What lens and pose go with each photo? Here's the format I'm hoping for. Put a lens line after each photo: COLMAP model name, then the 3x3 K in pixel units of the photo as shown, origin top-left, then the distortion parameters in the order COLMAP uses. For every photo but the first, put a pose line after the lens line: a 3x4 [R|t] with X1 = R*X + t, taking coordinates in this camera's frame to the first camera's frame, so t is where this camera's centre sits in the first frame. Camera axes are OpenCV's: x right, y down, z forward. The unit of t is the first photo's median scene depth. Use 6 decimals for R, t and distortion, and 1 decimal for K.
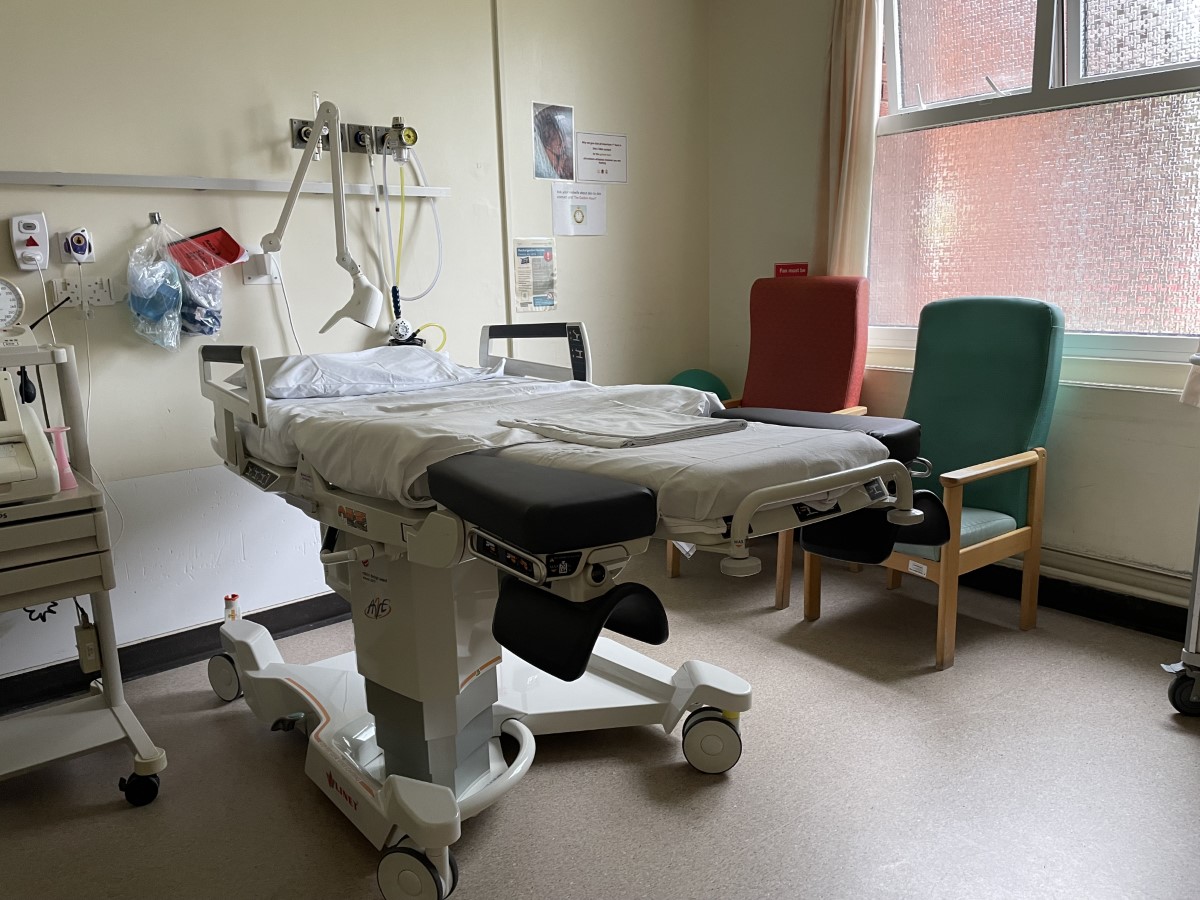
lens RADIAL K [[916.3, 0, 604.1], [0, 916.3, 454.0], [0, 0, 1]] dist [0.096870, -0.126579]
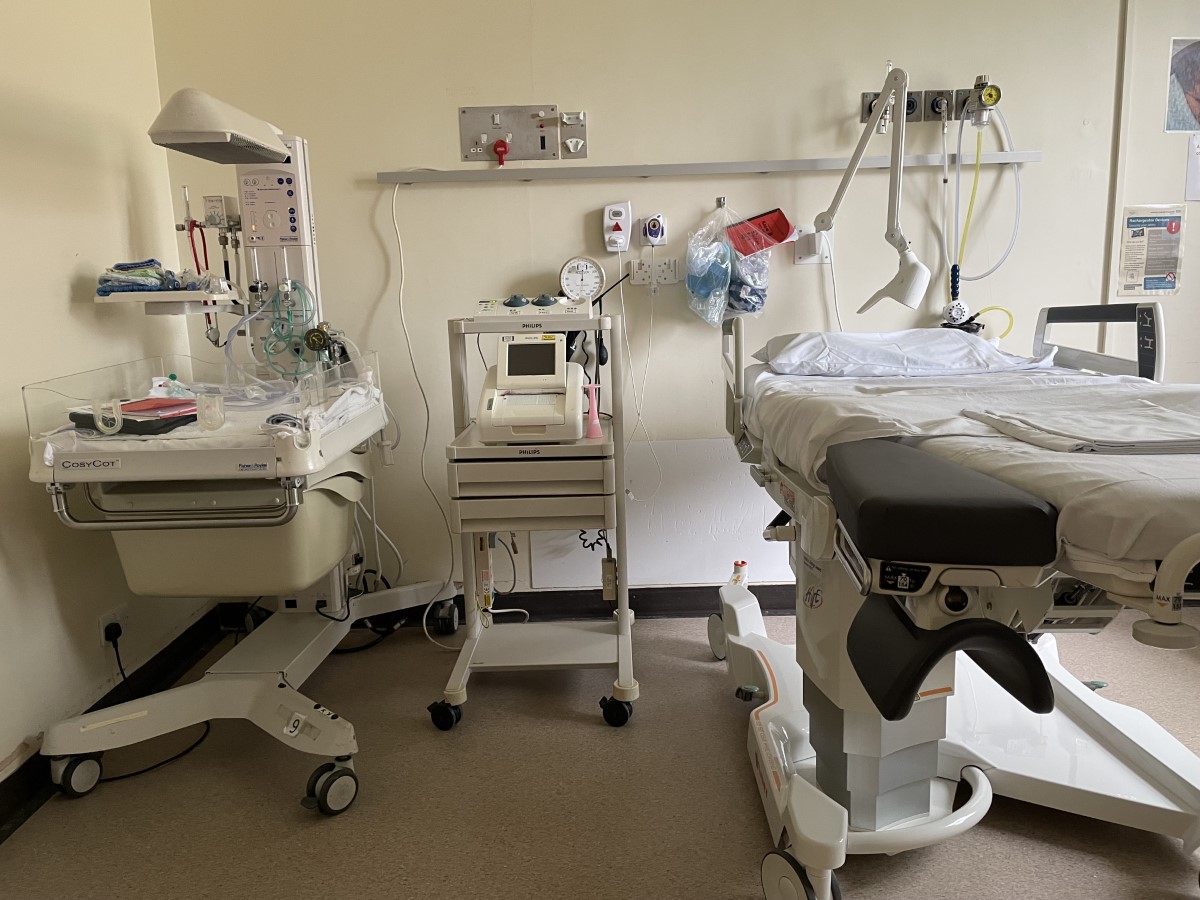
lens RADIAL K [[916.3, 0, 604.1], [0, 916.3, 454.0], [0, 0, 1]] dist [0.096870, -0.126579]
pose [[0.772854, 0.121673, -0.622810, 0.118593], [-0.119652, 0.991783, 0.045278, 0.003570], [0.623202, 0.039527, 0.781062, 0.094824]]
